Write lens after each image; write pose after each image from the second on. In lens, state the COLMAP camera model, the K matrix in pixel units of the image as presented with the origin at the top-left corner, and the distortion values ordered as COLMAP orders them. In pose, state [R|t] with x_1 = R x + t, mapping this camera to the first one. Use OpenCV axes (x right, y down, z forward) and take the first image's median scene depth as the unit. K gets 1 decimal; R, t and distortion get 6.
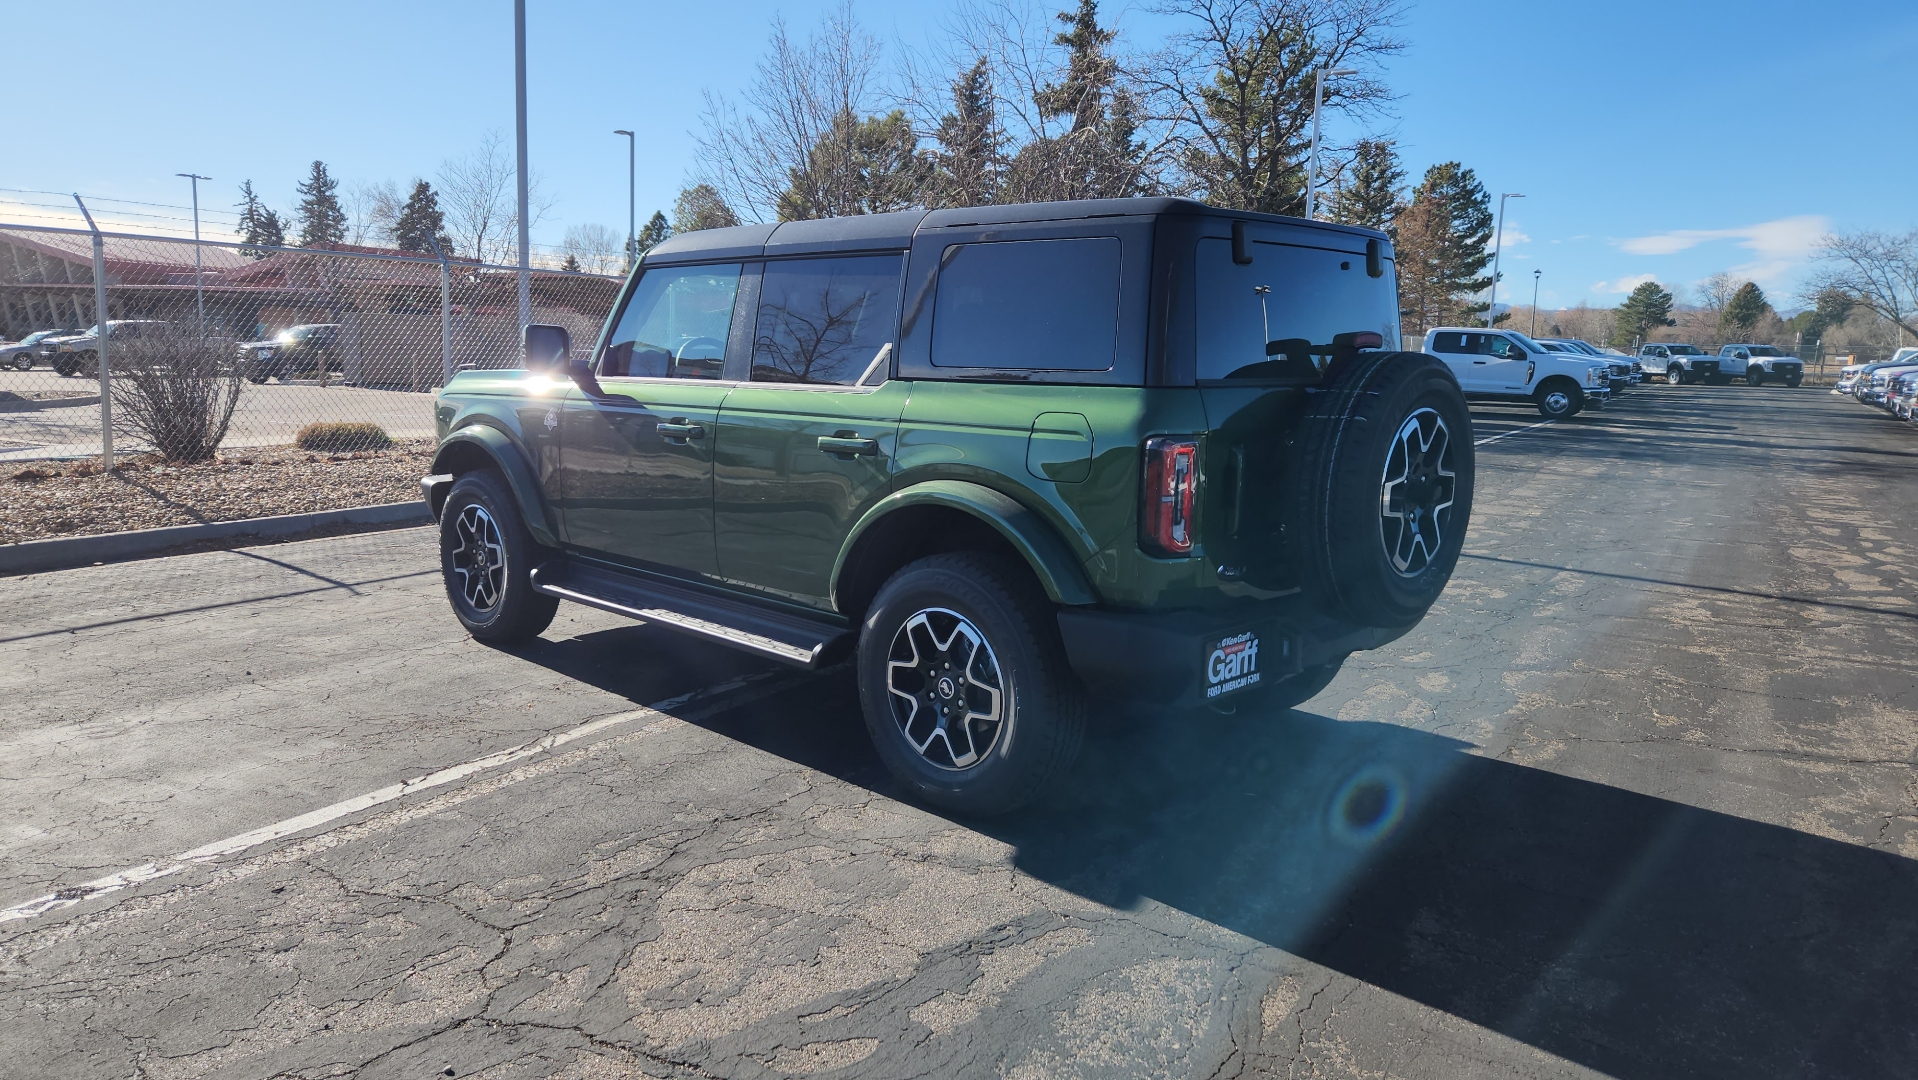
lens RADIAL K [[1279.4, 0, 933.4], [0, 1279.4, 534.0], [0, 0, 1]] dist [0.078427, -0.065915]
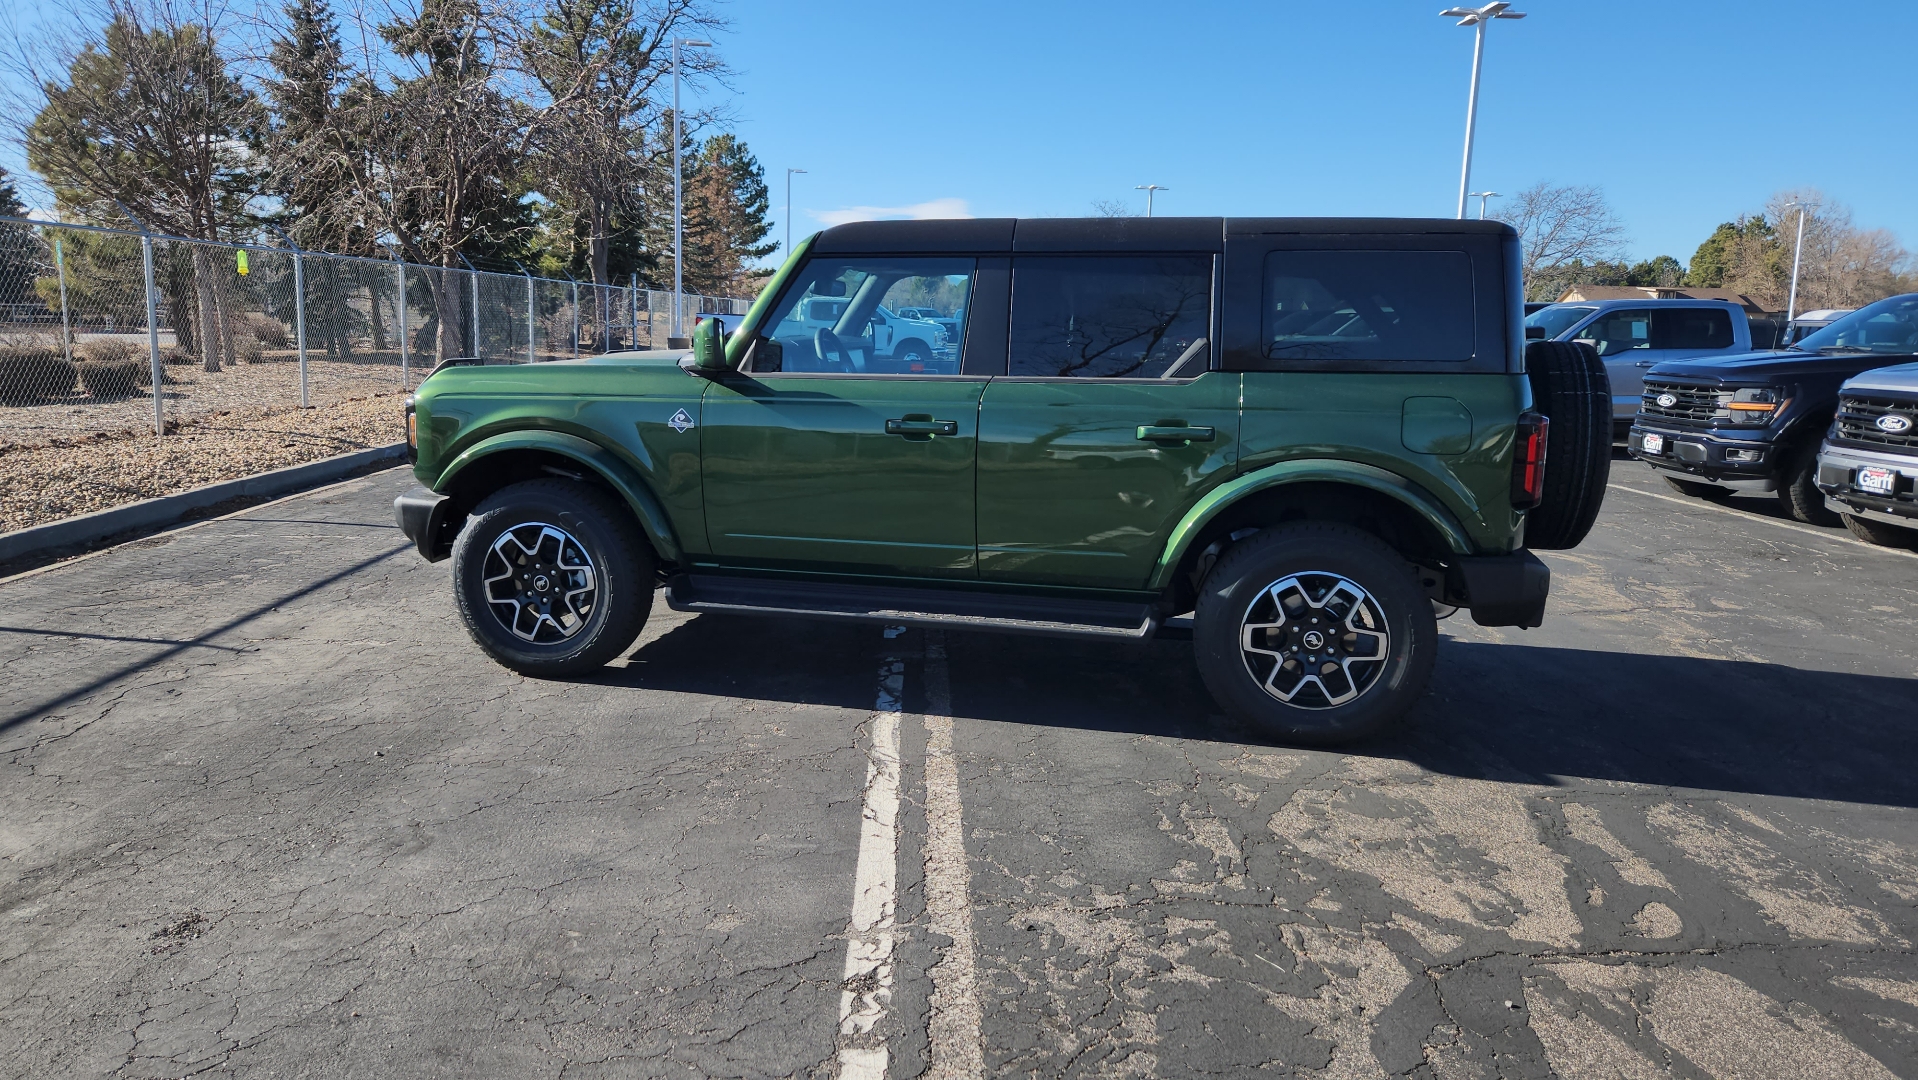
lens RADIAL K [[1280.2, 0, 913.5], [0, 1280.2, 538.2], [0, 0, 1]] dist [0.082137, -0.070558]
pose [[0.851694, -0.093898, 0.515559, -0.807674], [0.076123, 0.995549, 0.055564, -0.056959], [-0.518481, -0.008078, 0.855051, 0.178315]]
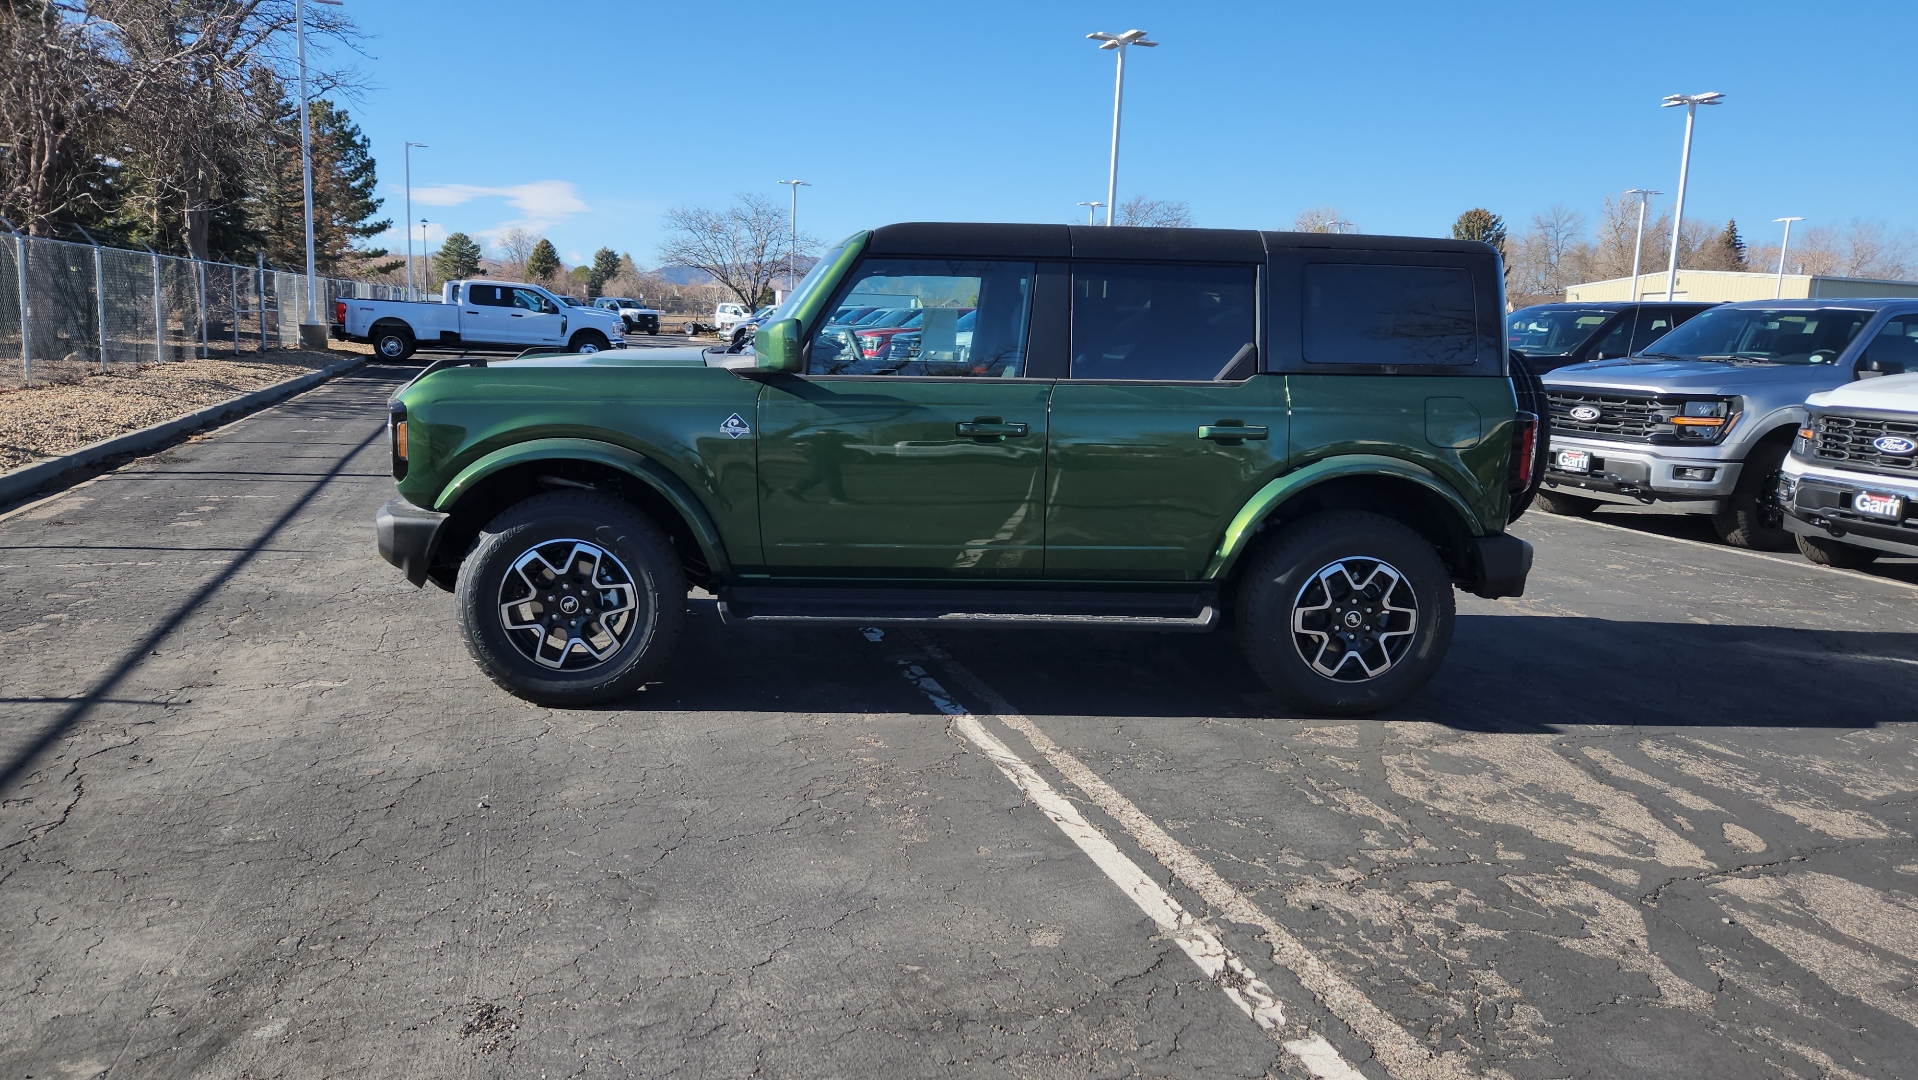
lens RADIAL K [[1278.3, 0, 930.3], [0, 1278.3, 529.9], [0, 0, 1]] dist [0.079388, -0.067988]
pose [[0.656912, -0.121607, 0.744095, -1.095924], [0.091827, 0.992464, 0.081131, -0.099188], [-0.748354, 0.015032, 0.663129, 0.425782]]
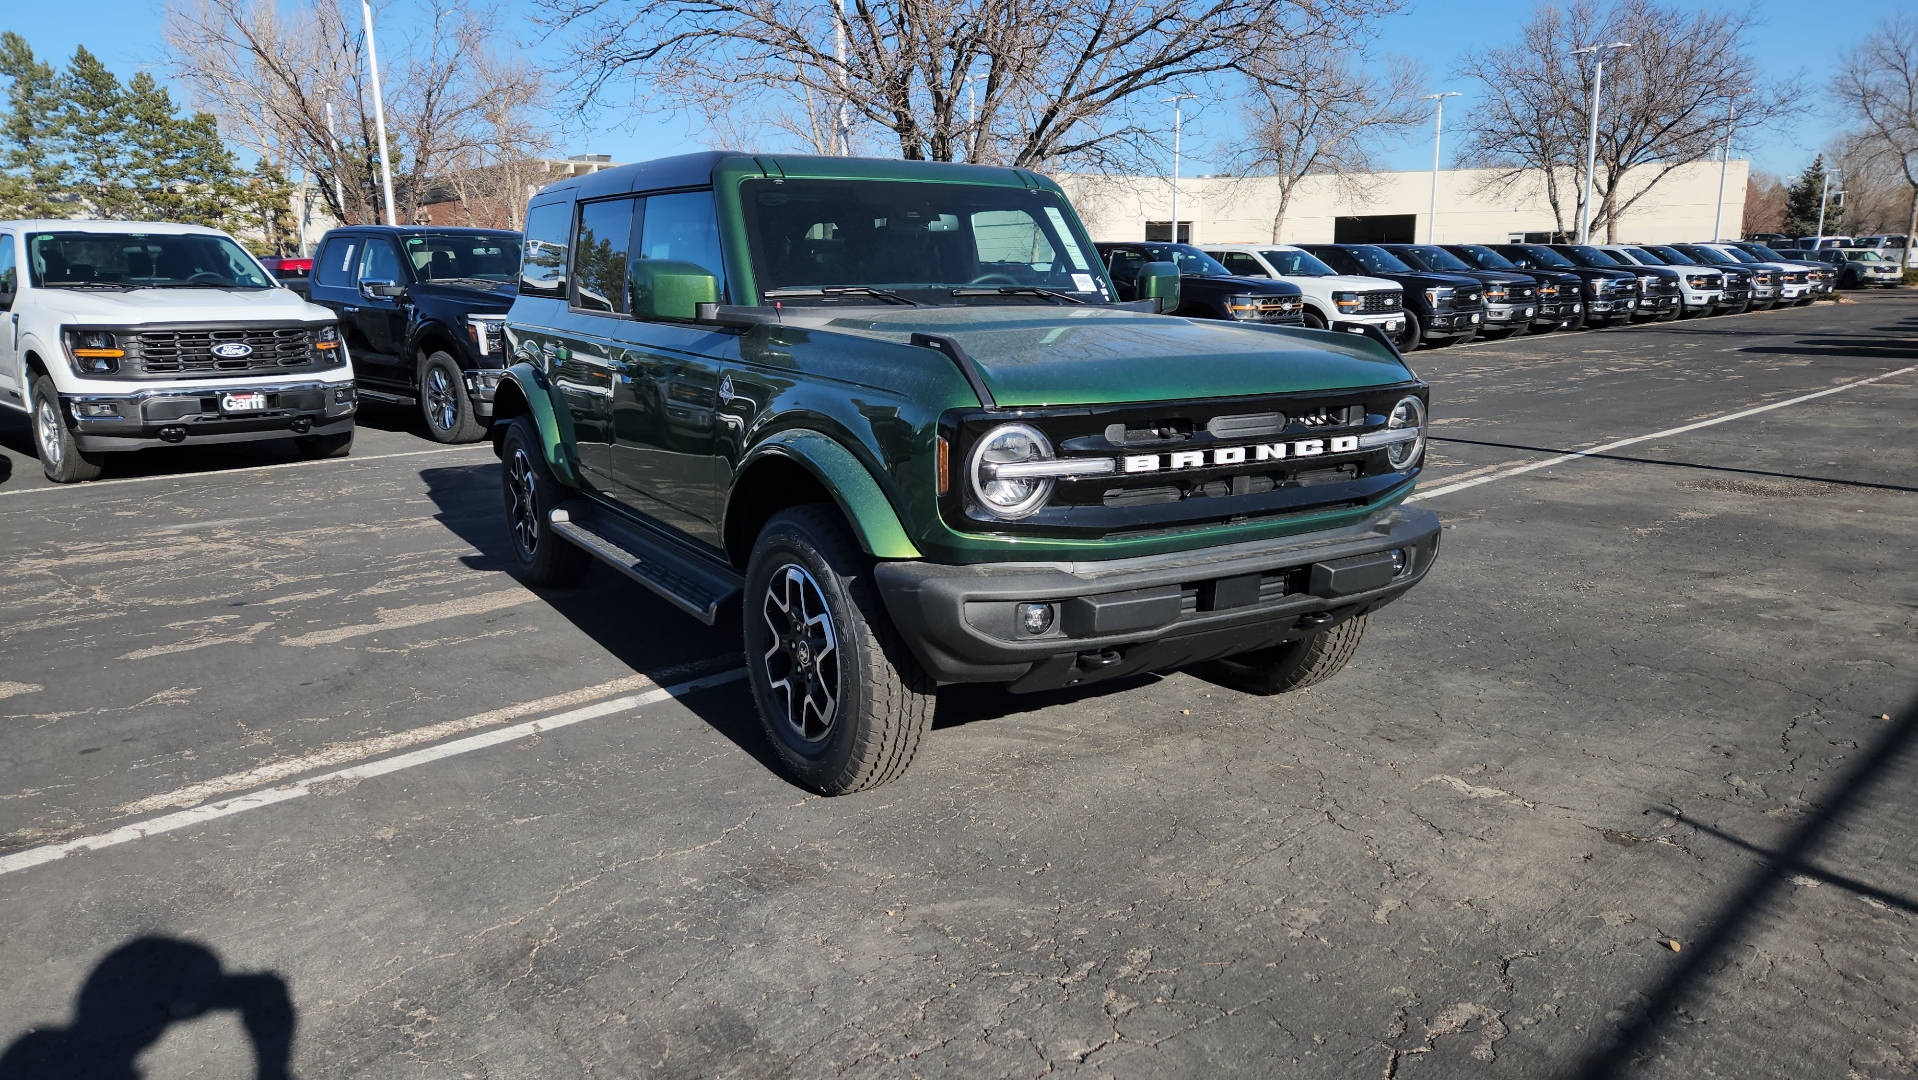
lens RADIAL K [[1276.5, 0, 928.9], [0, 1276.5, 554.6], [0, 0, 1]] dist [0.080111, -0.067436]
pose [[-0.967204, -0.070309, 0.244077, -0.463720], [0.021735, 0.934493, 0.355317, -0.365964], [-0.253070, 0.348969, -0.902317, 2.401657]]
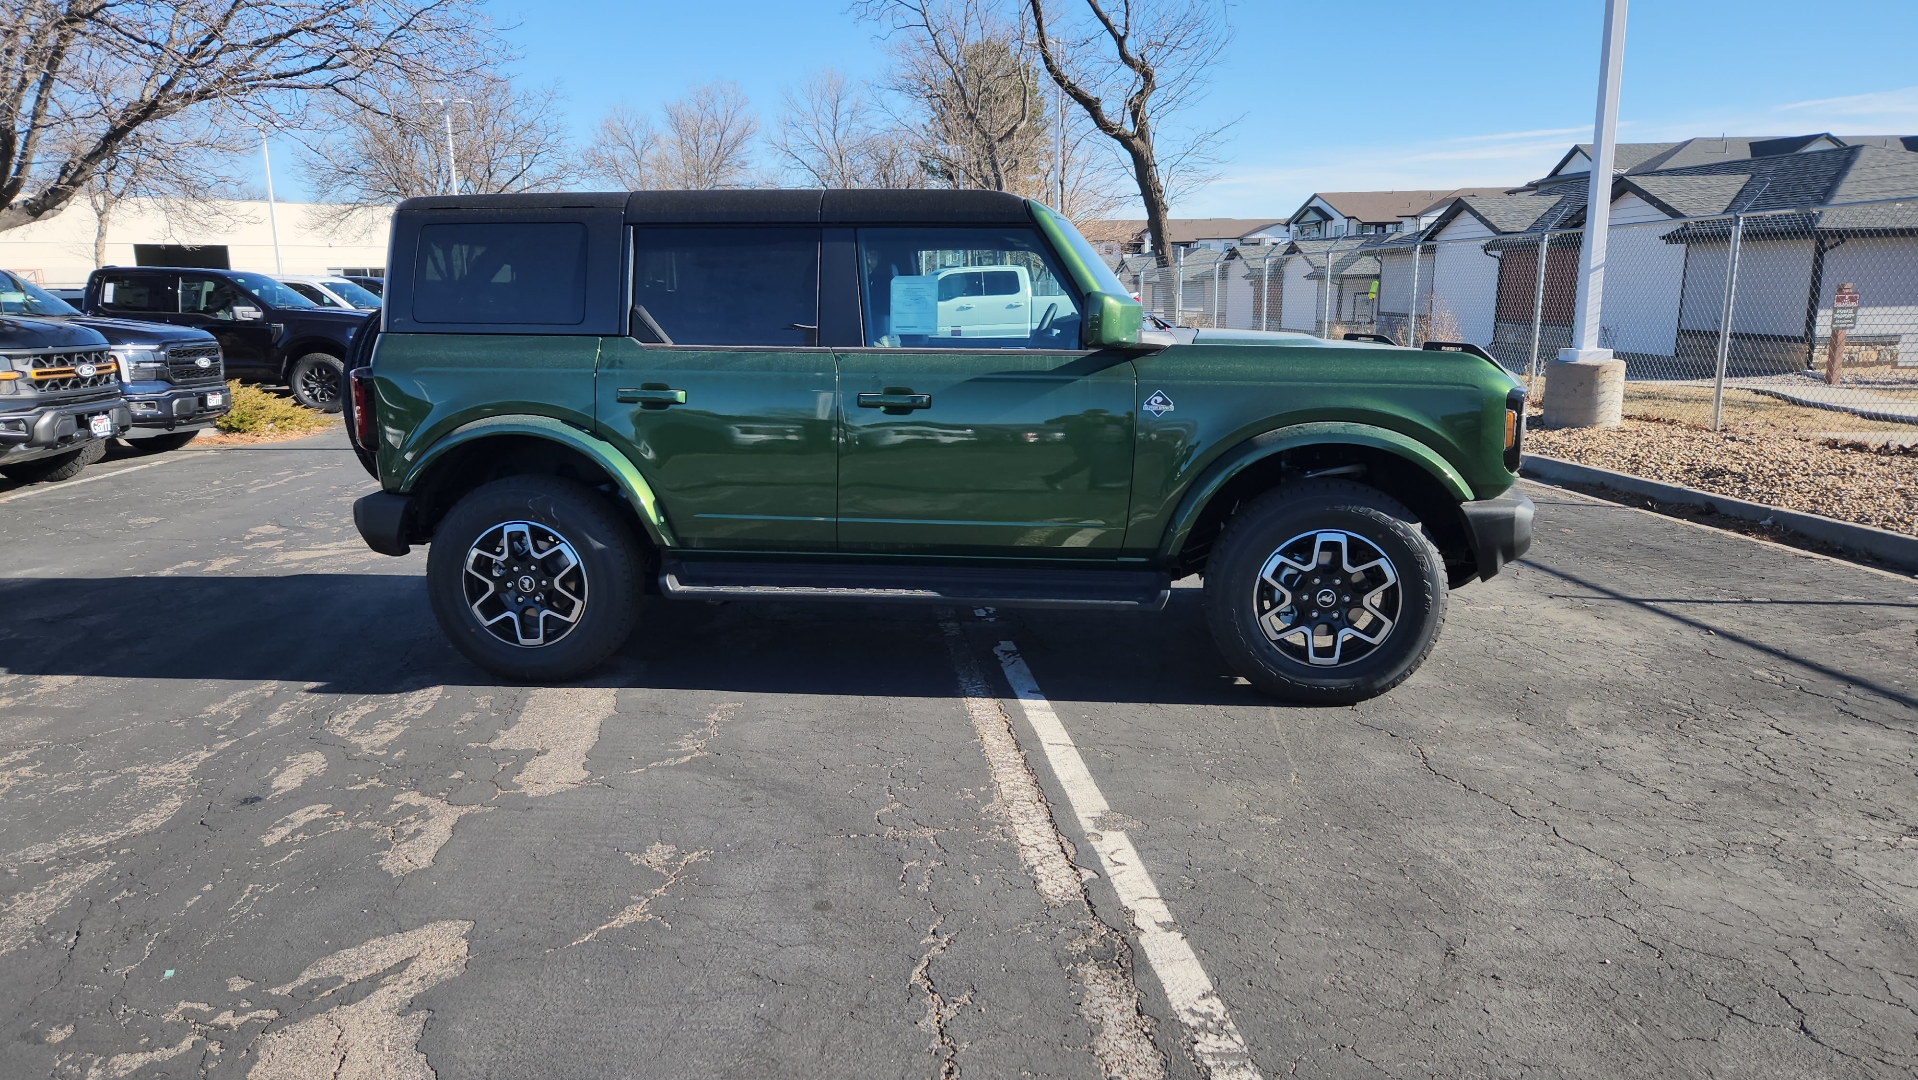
lens RADIAL K [[1278.0, 0, 925.6], [0, 1278.0, 540.8], [0, 0, 1]] dist [0.074861, -0.061182]
pose [[-0.804368, 0.094375, -0.586588, 0.694310], [-0.096895, 0.953248, 0.286234, -0.329826], [0.586177, 0.287075, -0.757618, 2.291105]]
